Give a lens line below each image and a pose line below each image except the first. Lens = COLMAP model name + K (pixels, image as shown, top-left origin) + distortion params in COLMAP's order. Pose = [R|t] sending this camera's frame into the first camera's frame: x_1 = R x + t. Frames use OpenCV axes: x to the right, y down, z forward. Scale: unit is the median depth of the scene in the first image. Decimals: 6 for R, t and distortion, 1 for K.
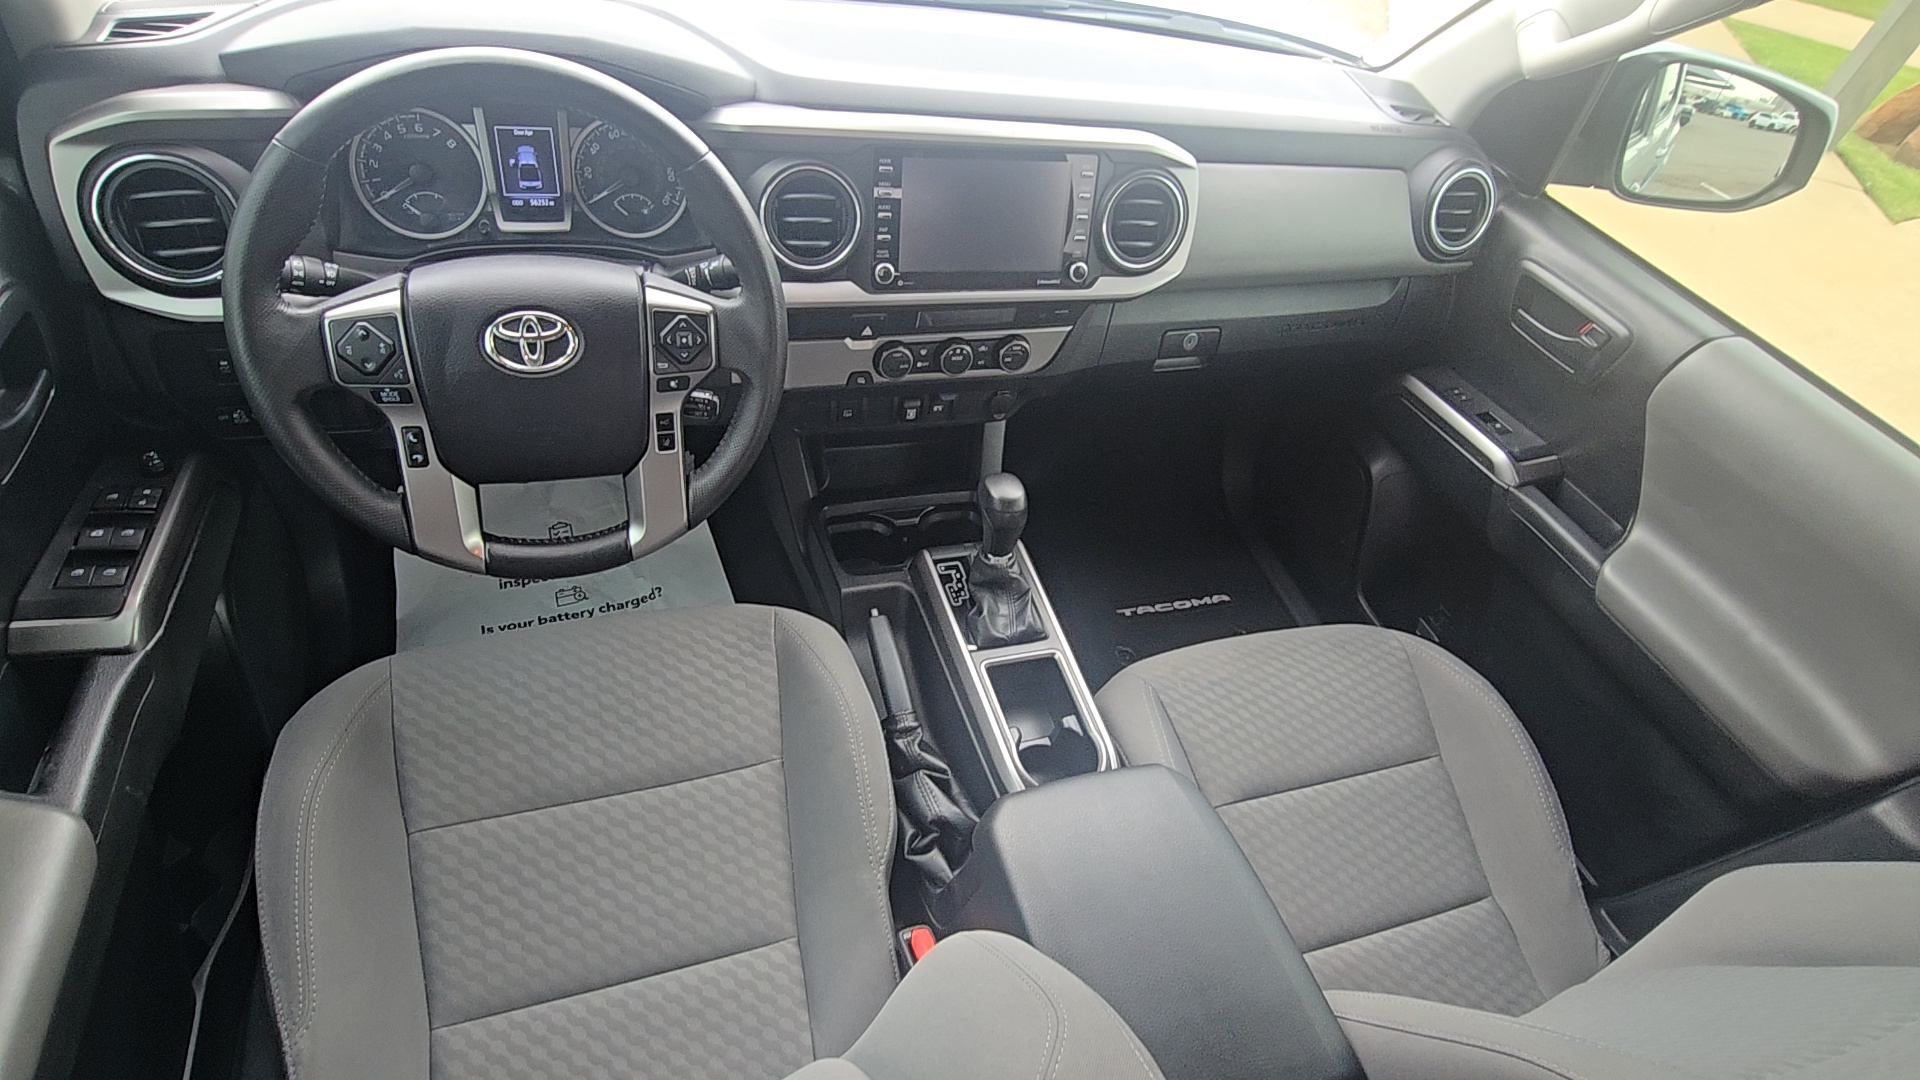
lens RADIAL K [[964.1, 0, 959.8], [0, 964.1, 544.0], [0, 0, 1]] dist [0.000266, -0.001122]
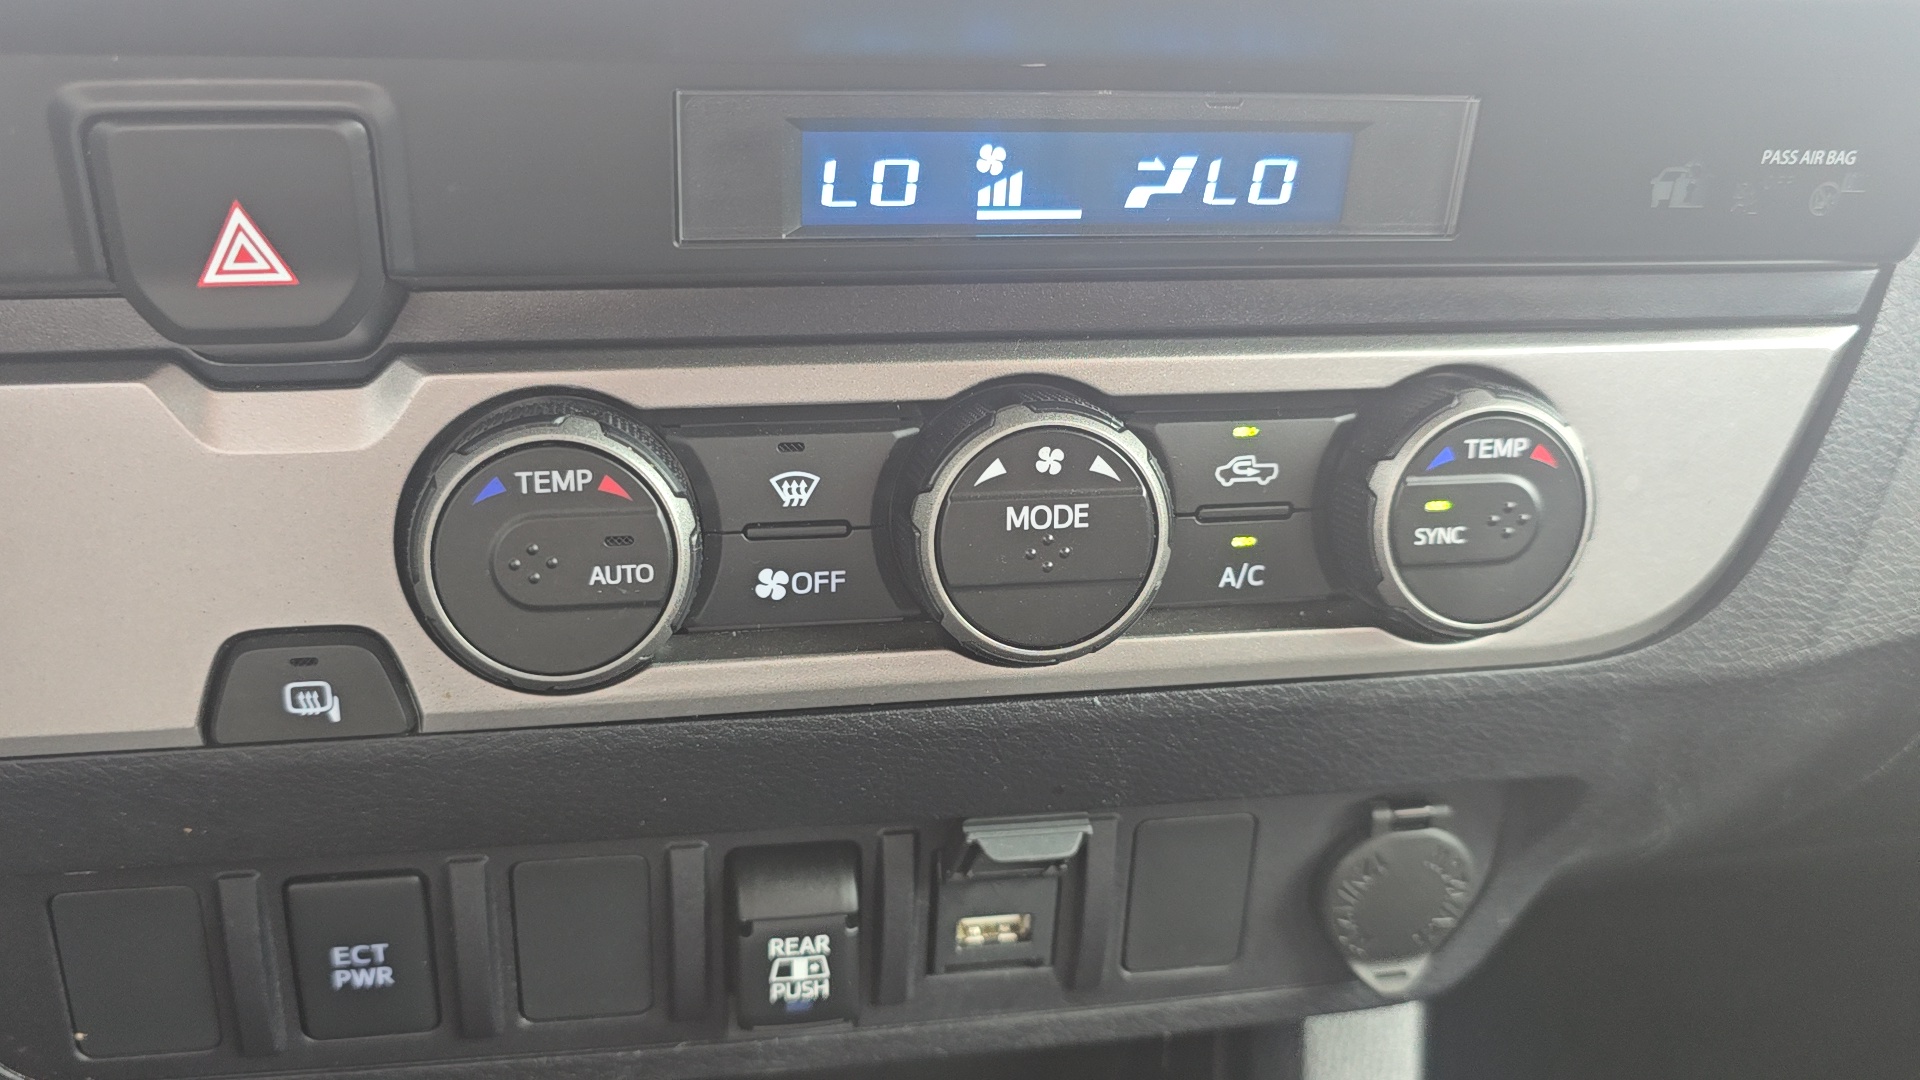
lens RADIAL K [[1603.4, 0, 955.3], [0, 1603.4, 540.7], [0, 0, 1]] dist [-0.000117, 0.009785]
pose [[0.983729, -0.064964, -0.167500, 0.022045], [-0.008668, 0.914084, -0.405432, -0.100956], [0.179447, 0.400288, 0.898648, 0.805090]]
